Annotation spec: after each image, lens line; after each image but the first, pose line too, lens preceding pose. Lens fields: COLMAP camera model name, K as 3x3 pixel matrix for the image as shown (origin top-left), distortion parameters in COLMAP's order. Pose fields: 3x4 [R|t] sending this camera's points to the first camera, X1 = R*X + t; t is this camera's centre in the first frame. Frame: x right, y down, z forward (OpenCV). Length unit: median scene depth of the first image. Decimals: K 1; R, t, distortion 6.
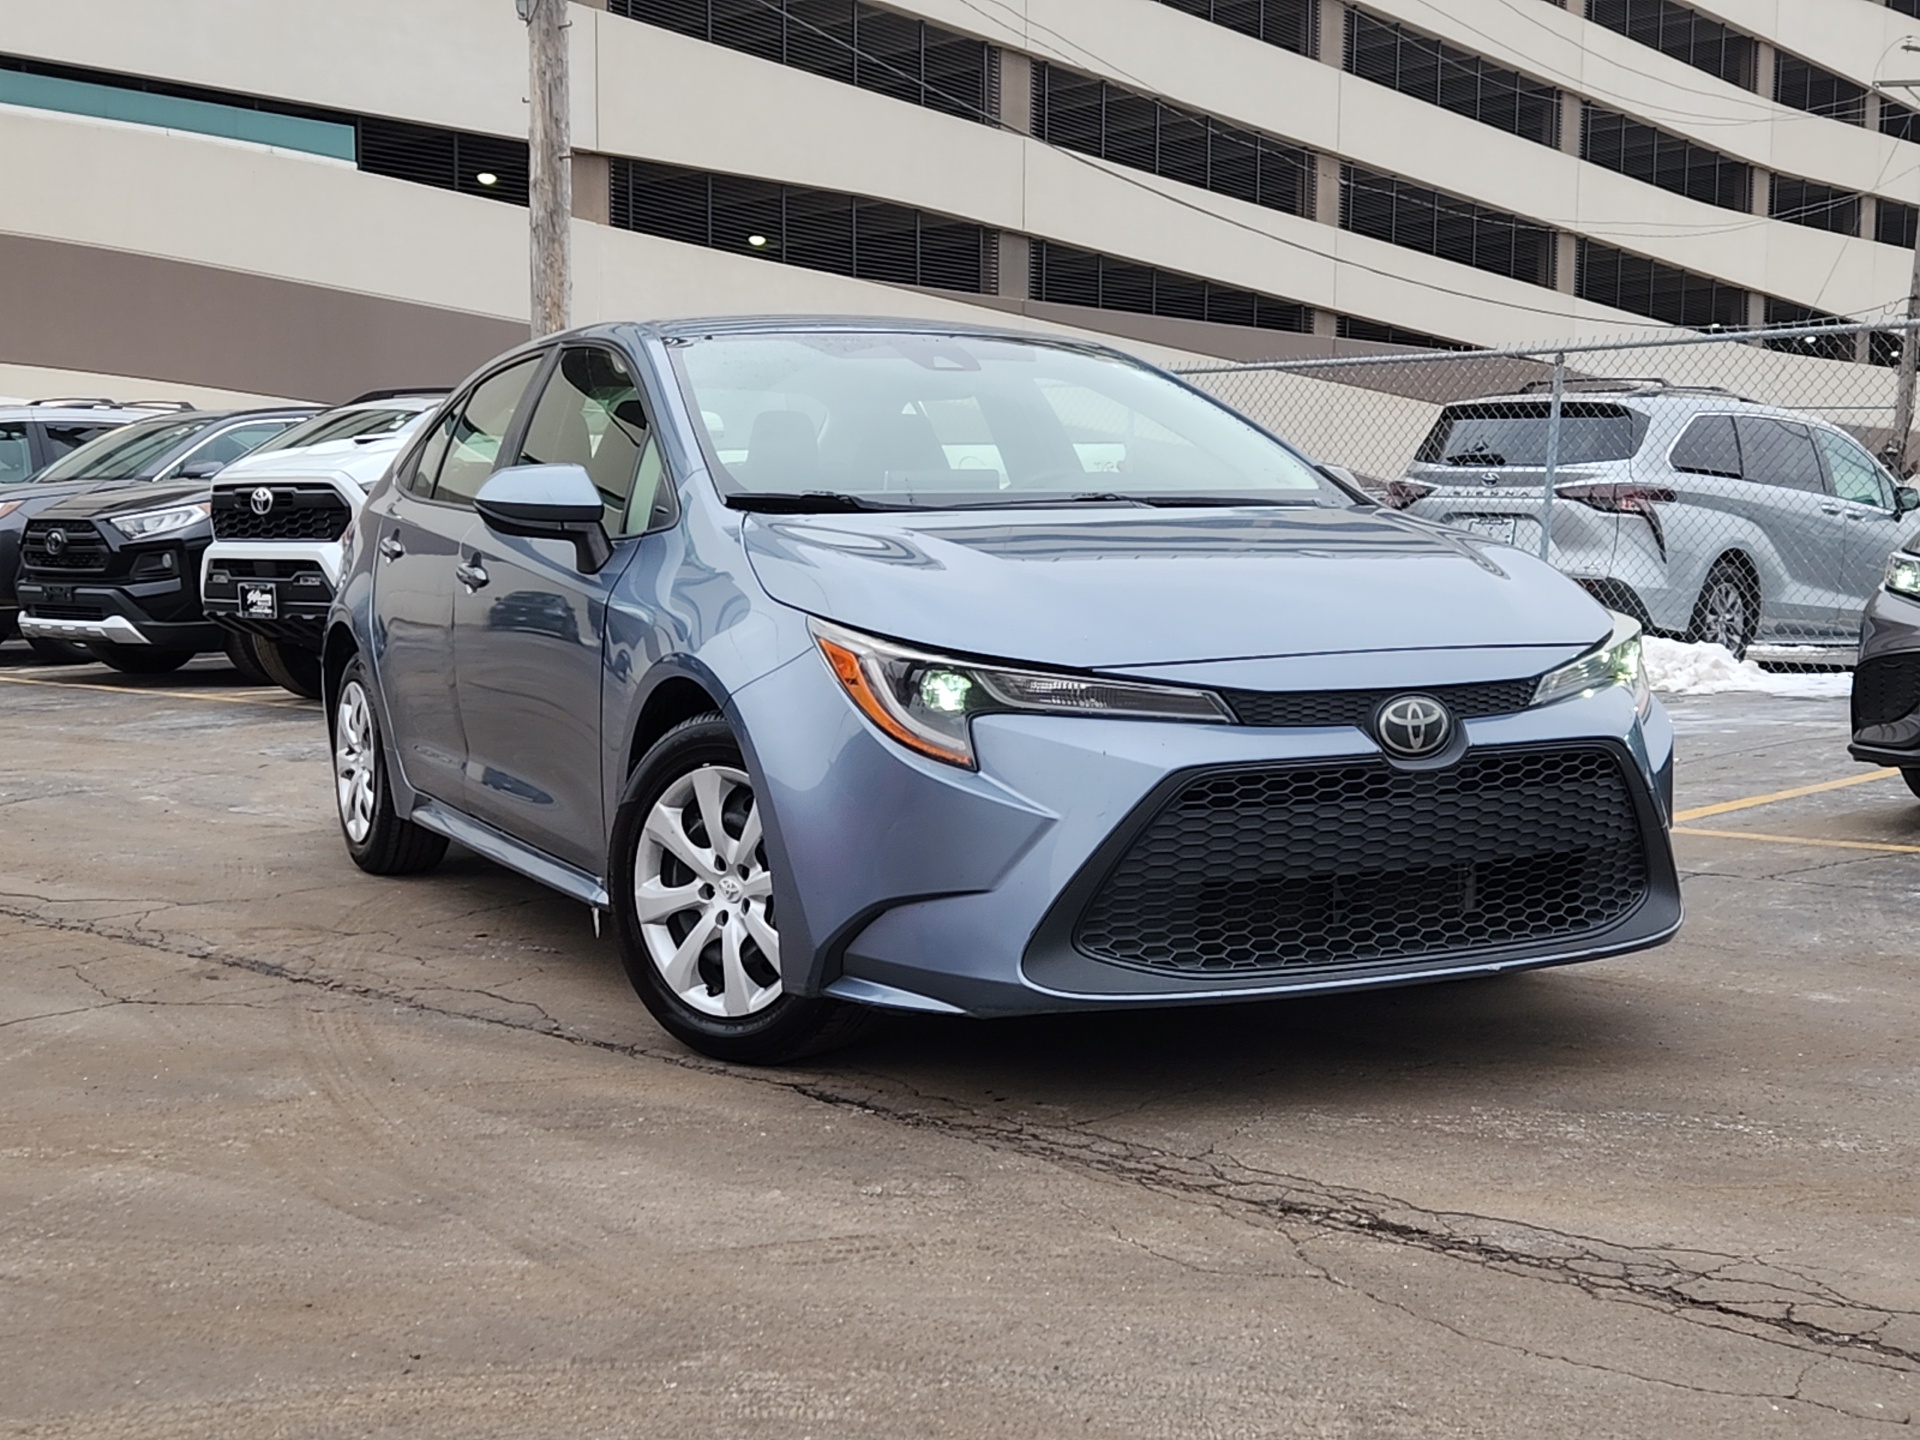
lens RADIAL K [[1561.2, 0, 984.4], [0, 1561.2, 718.4], [0, 0, 1]] dist [0.064221, -0.044498]
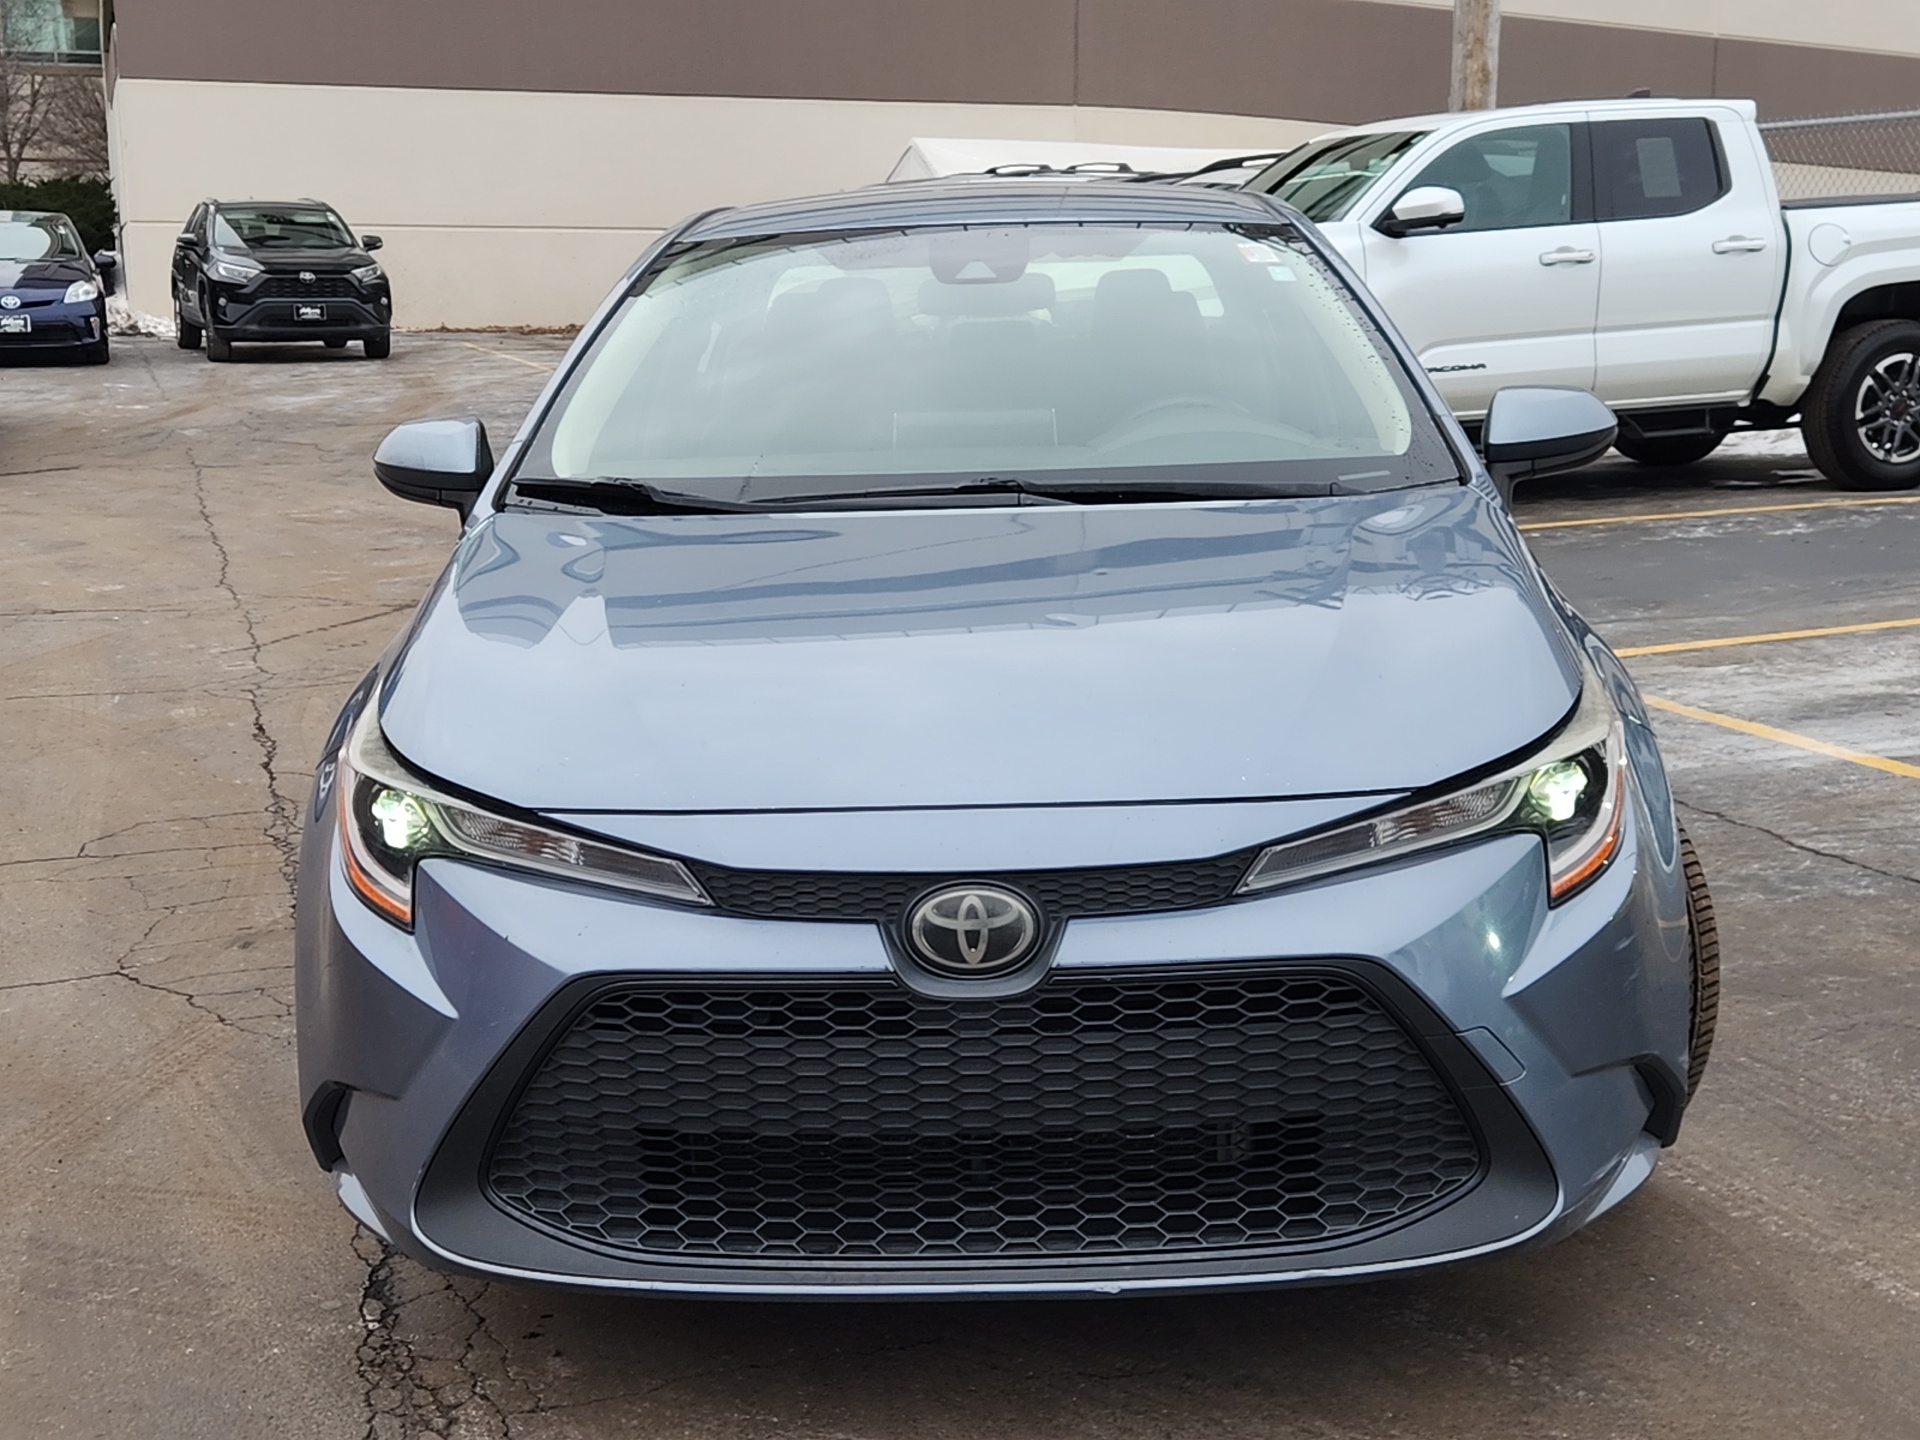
lens RADIAL K [[1561.2, 0, 984.4], [0, 1561.2, 718.4], [0, 0, 1]] dist [0.064221, -0.044498]
pose [[0.939817, 0.057113, -0.336870, 0.502899], [-0.040561, 0.997608, 0.055973, -0.124504], [0.339261, -0.038940, 0.939886, 0.372160]]
